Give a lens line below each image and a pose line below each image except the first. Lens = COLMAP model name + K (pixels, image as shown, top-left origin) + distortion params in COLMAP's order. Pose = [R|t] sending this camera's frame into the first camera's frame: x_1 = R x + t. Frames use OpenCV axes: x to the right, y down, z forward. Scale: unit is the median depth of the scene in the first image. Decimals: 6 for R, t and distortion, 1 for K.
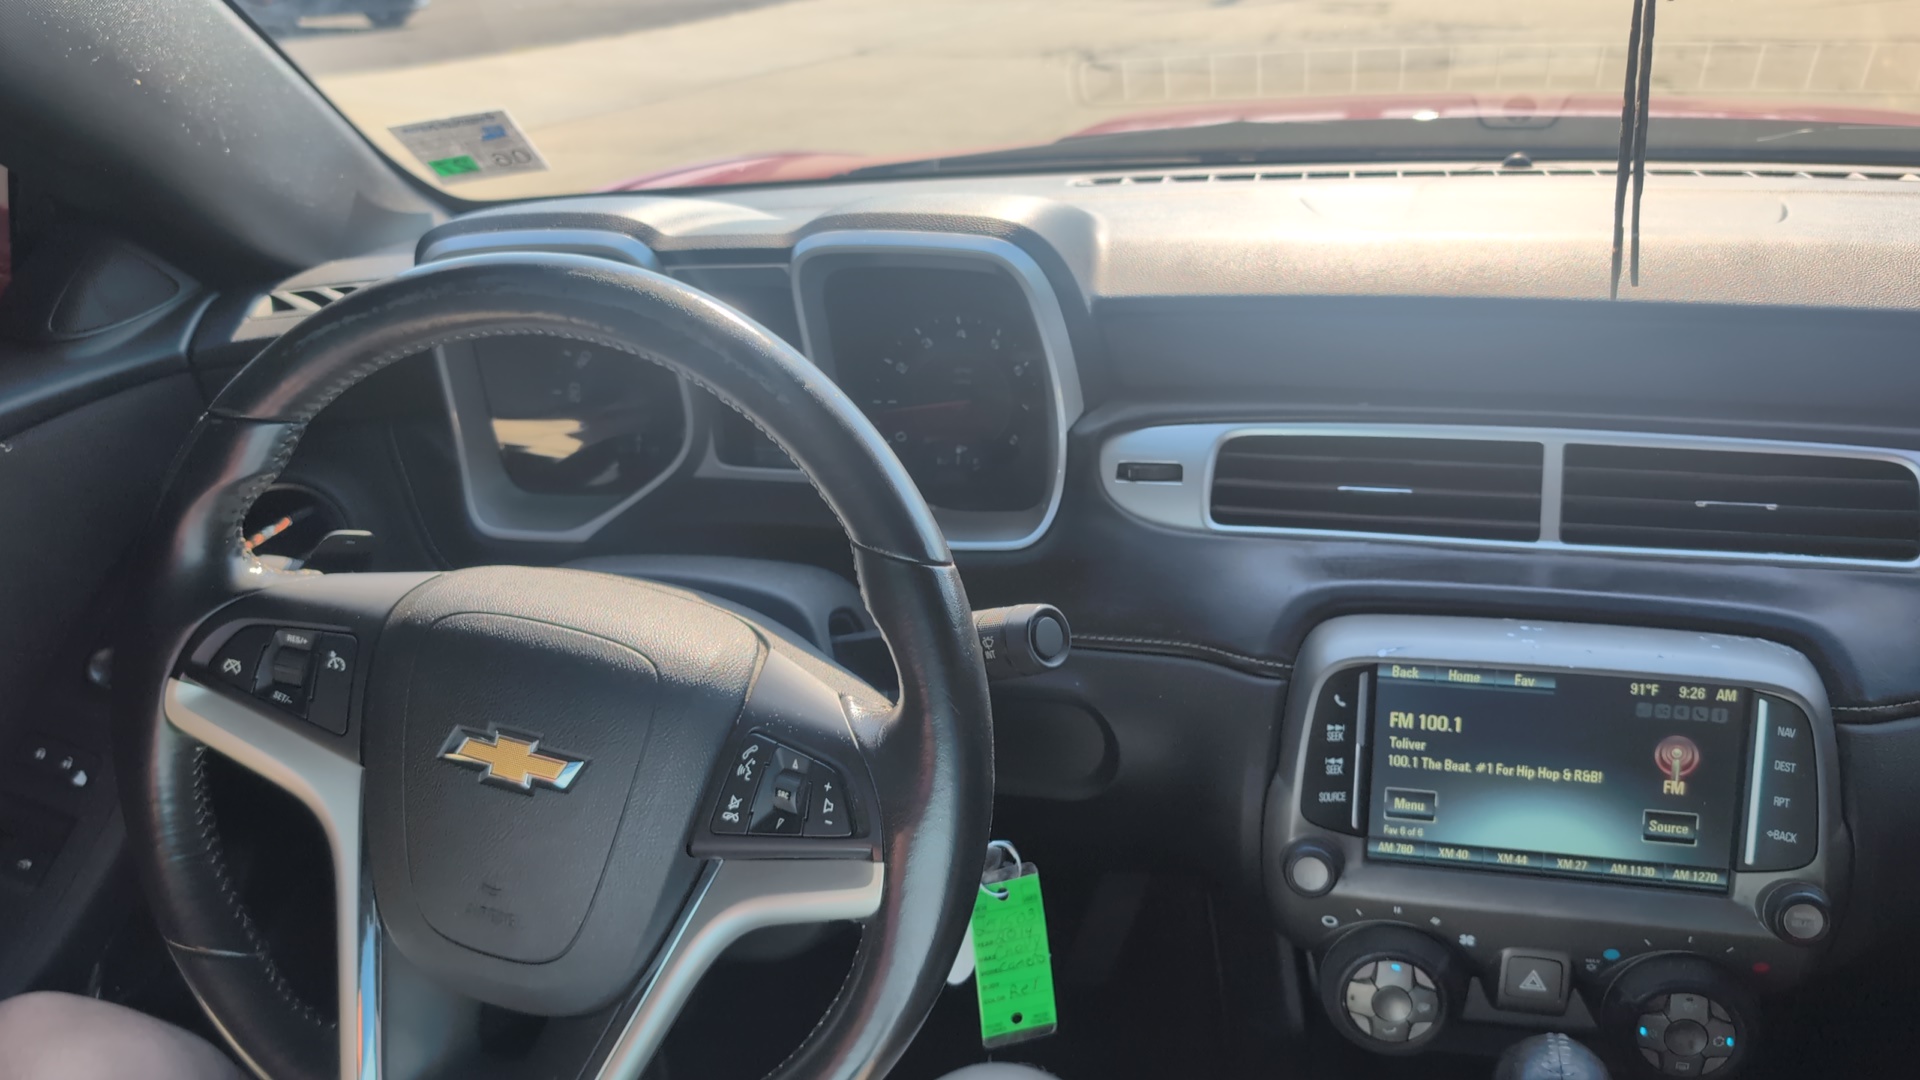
lens RADIAL K [[1621.6, 0, 966.1], [0, 1621.6, 529.9], [0, 0, 1]] dist [-0.009880, -0.014970]
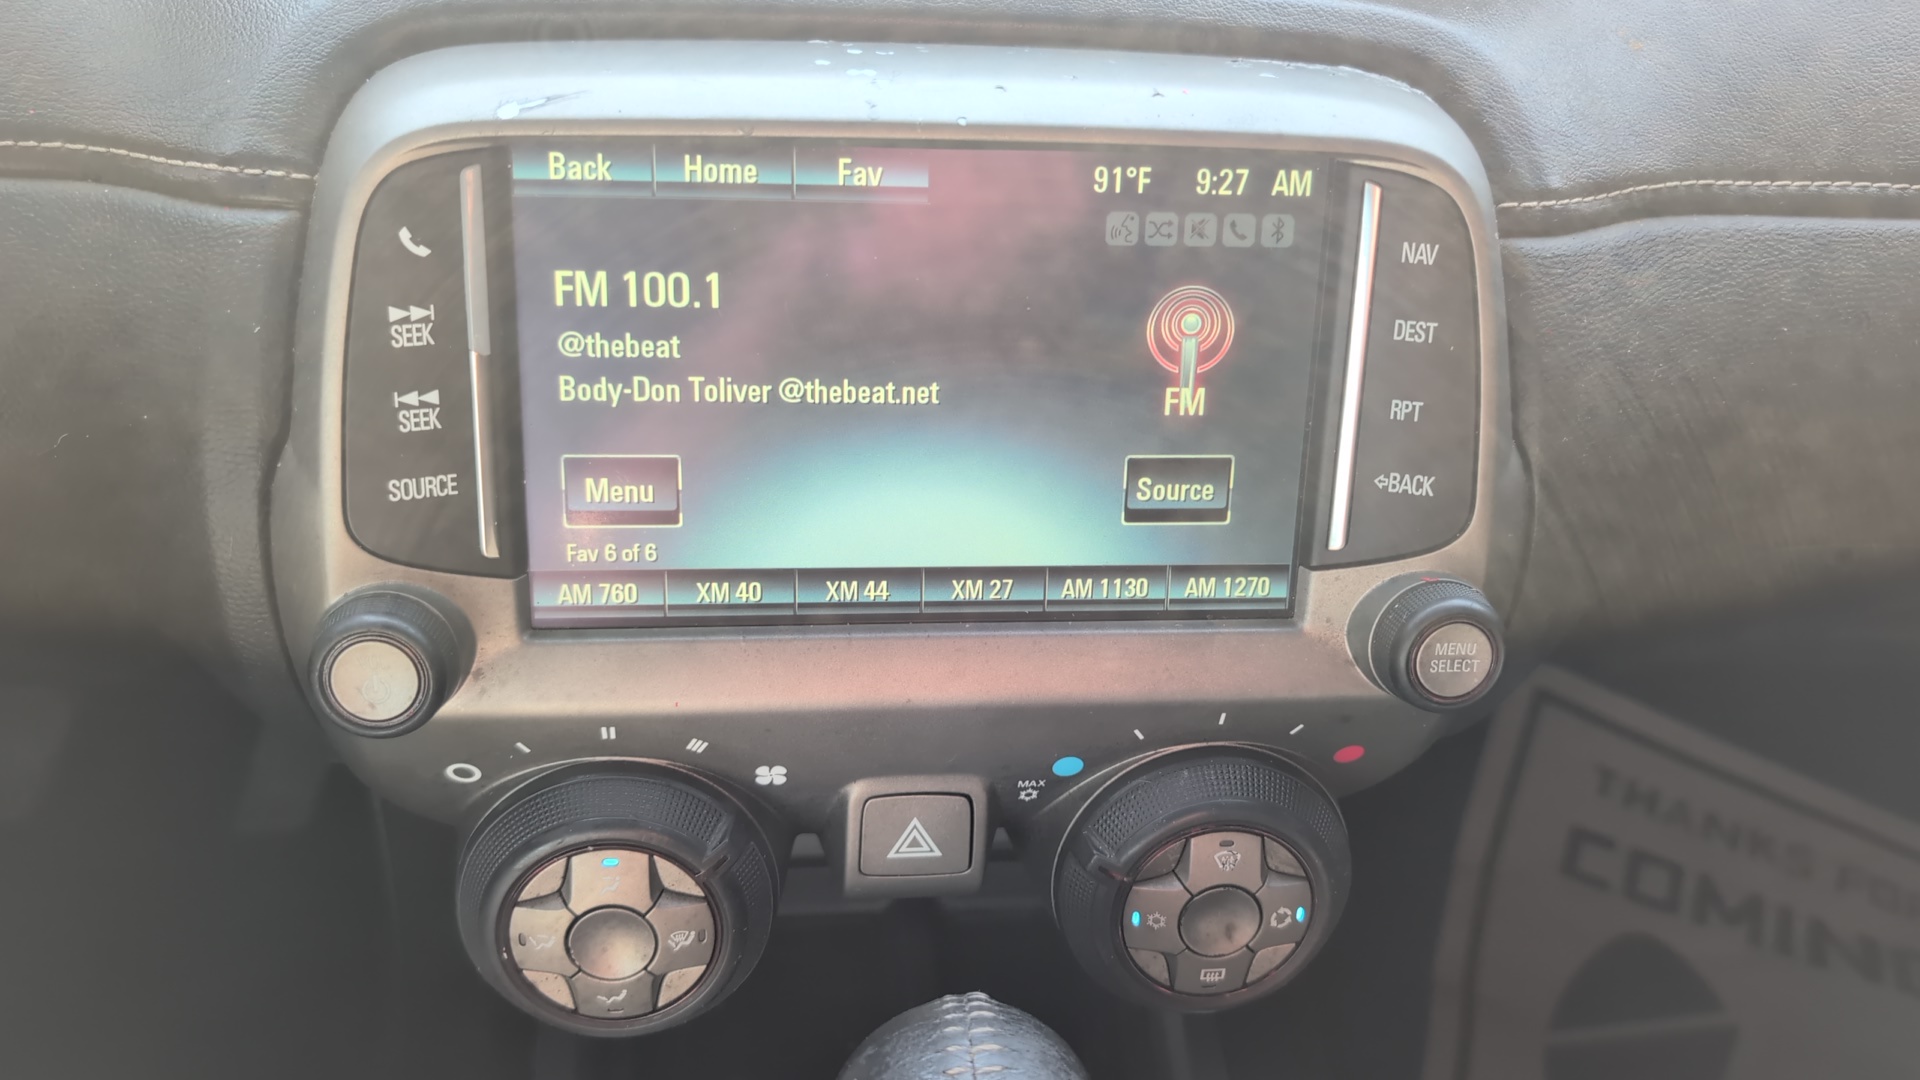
lens RADIAL K [[1621.6, 0, 958.5], [0, 1621.6, 542.2], [0, 0, 1]] dist [-0.009880, -0.014970]
pose [[0.938359, -0.096165, 0.332017, 0.218203], [0.039331, 0.983988, 0.173842, 0.114337], [-0.343418, -0.150068, 0.927116, 0.581308]]
